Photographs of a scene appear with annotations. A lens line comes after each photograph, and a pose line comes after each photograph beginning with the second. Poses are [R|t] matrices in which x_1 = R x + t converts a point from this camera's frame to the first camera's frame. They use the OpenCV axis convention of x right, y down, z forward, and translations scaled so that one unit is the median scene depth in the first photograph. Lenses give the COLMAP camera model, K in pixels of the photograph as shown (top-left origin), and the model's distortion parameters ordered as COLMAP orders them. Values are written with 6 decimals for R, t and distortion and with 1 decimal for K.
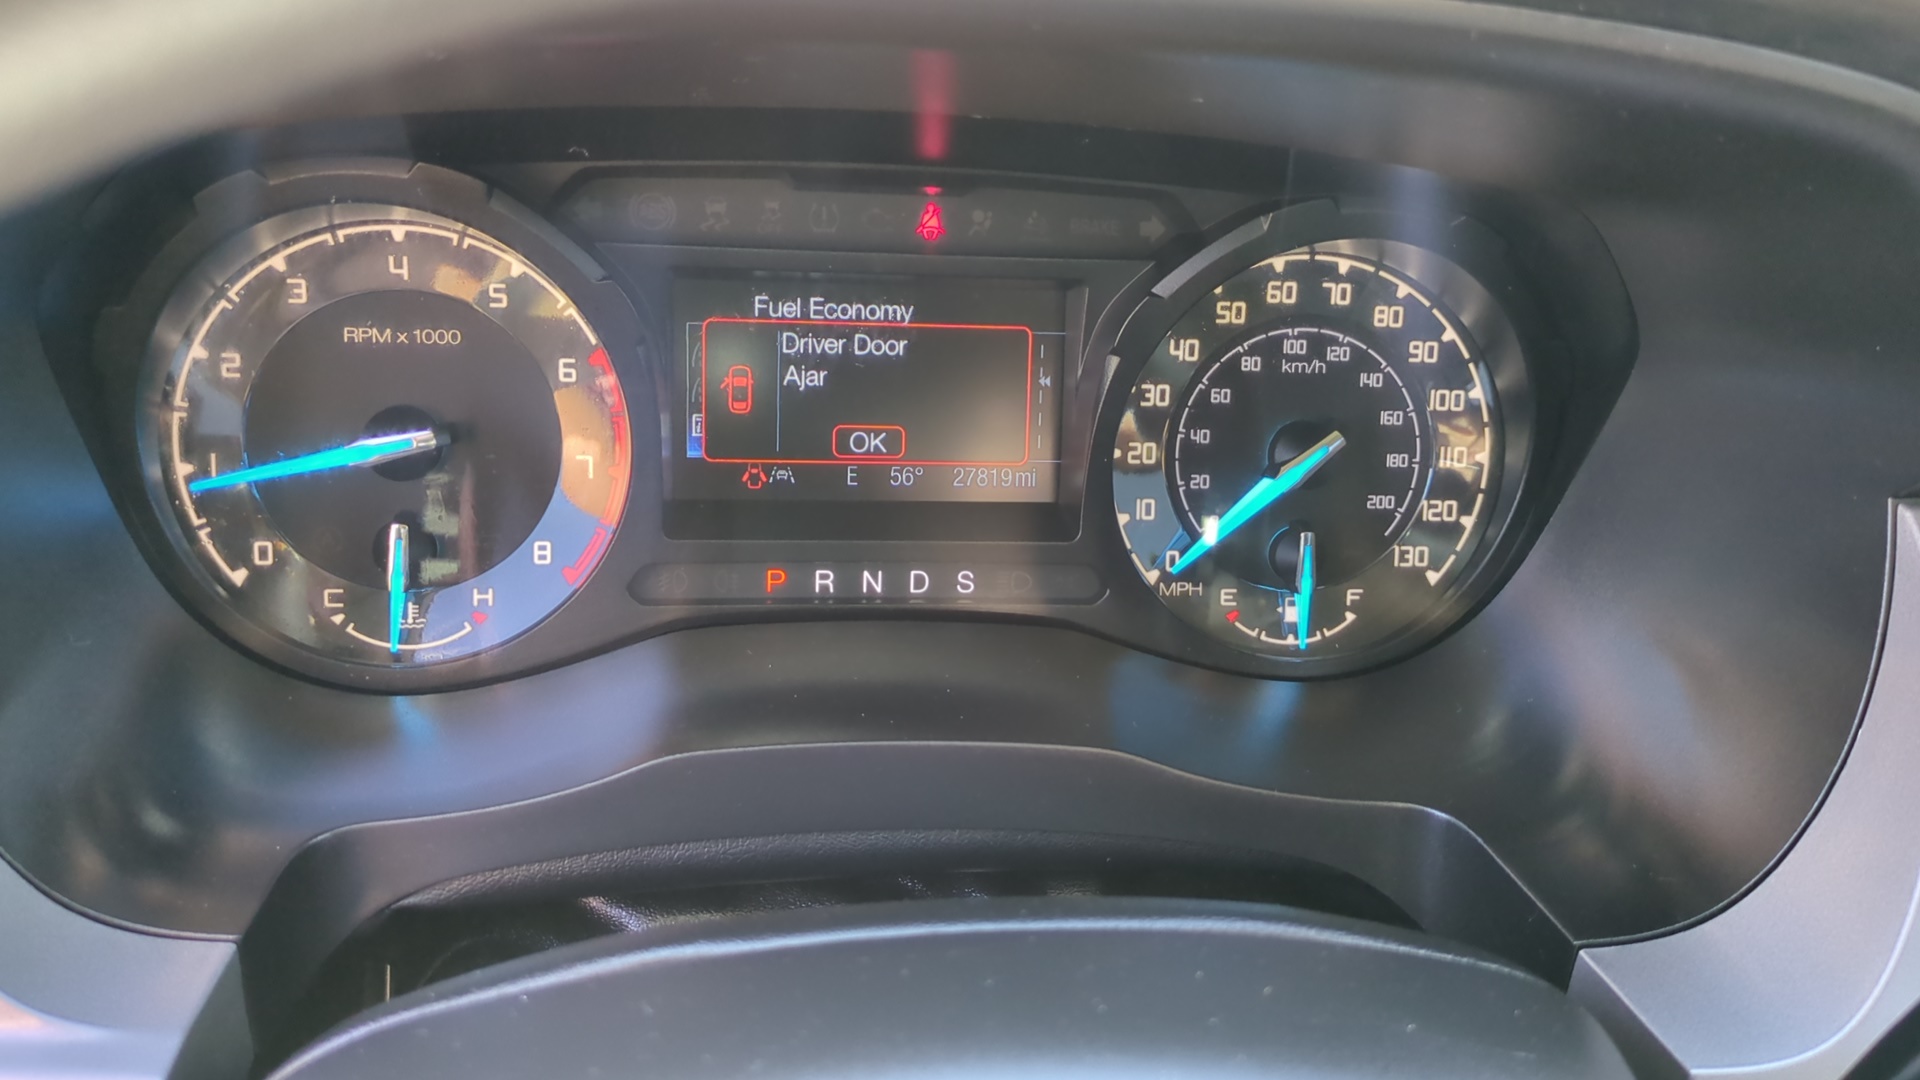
lens RADIAL K [[1655.1, 0, 972.5], [0, 1655.1, 521.1], [0, 0, 1]] dist [0.058860, -0.073253]
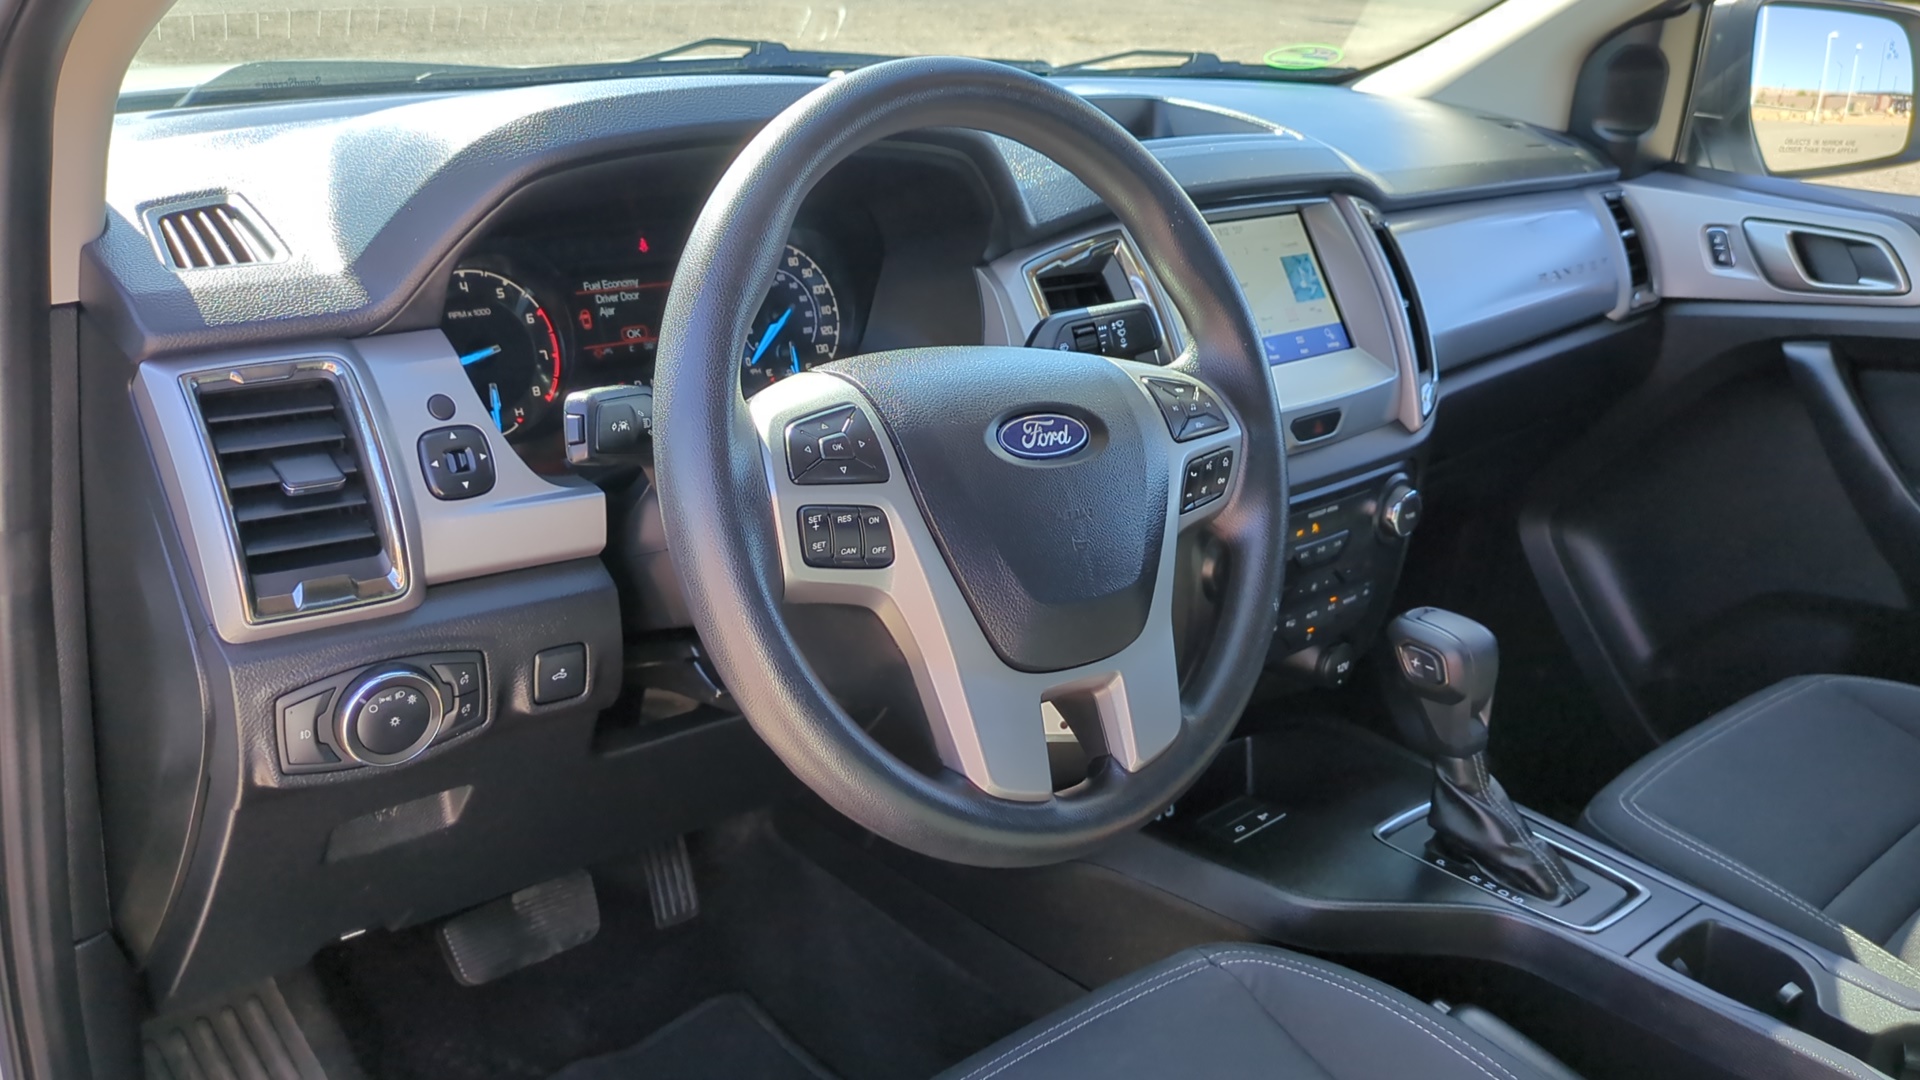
lens RADIAL K [[1655.1, 0, 987.5], [0, 1655.1, 529.6], [0, 0, 1]] dist [0.058860, -0.073253]
pose [[0.806558, -0.224991, 0.546666, -1.085909], [0.274691, 0.961485, -0.009564, 0.415446], [-0.523459, 0.157878, 0.837296, -1.380880]]
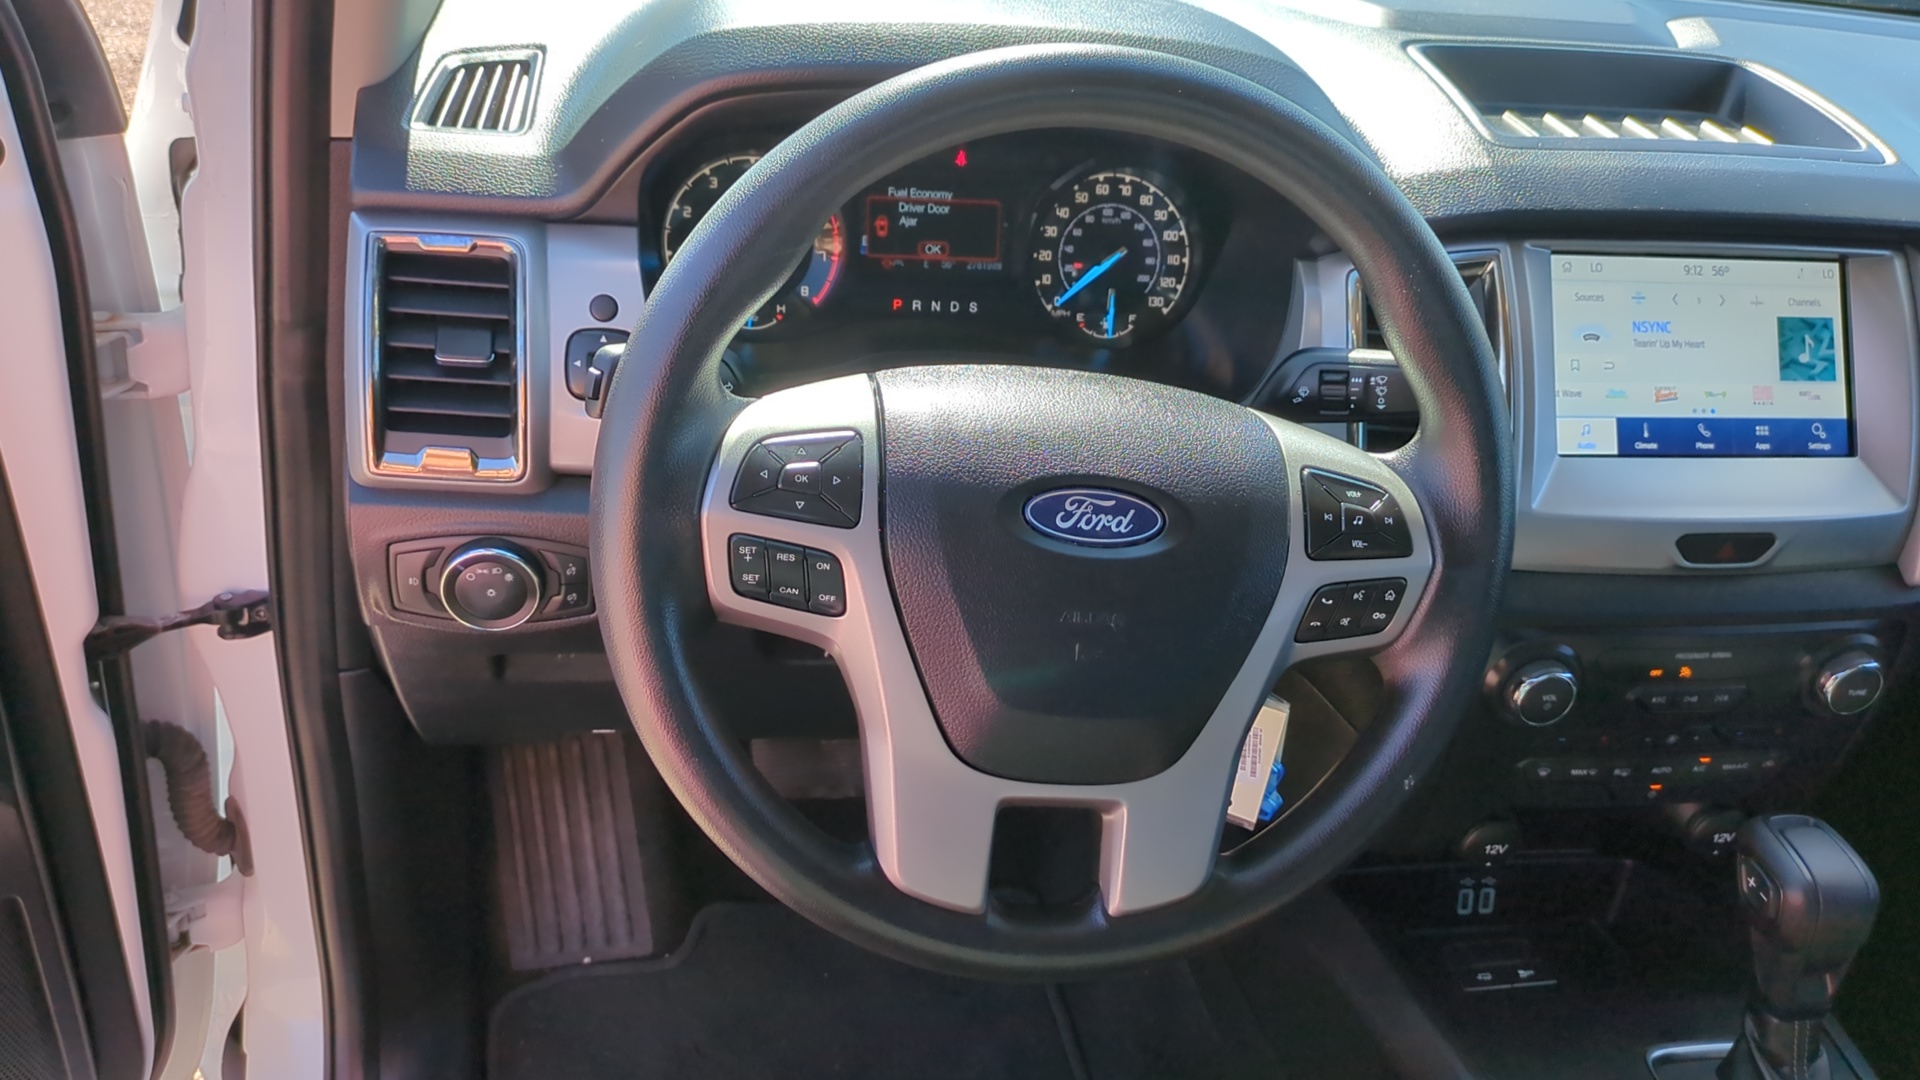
lens RADIAL K [[1655.1, 0, 975.8], [0, 1655.1, 534.0], [0, 0, 1]] dist [0.058860, -0.073253]
pose [[0.997322, -0.001412, 0.073118, -0.177722], [-0.002515, 0.998559, 0.053599, 0.237133], [-0.073089, -0.053639, 0.995882, -1.437306]]
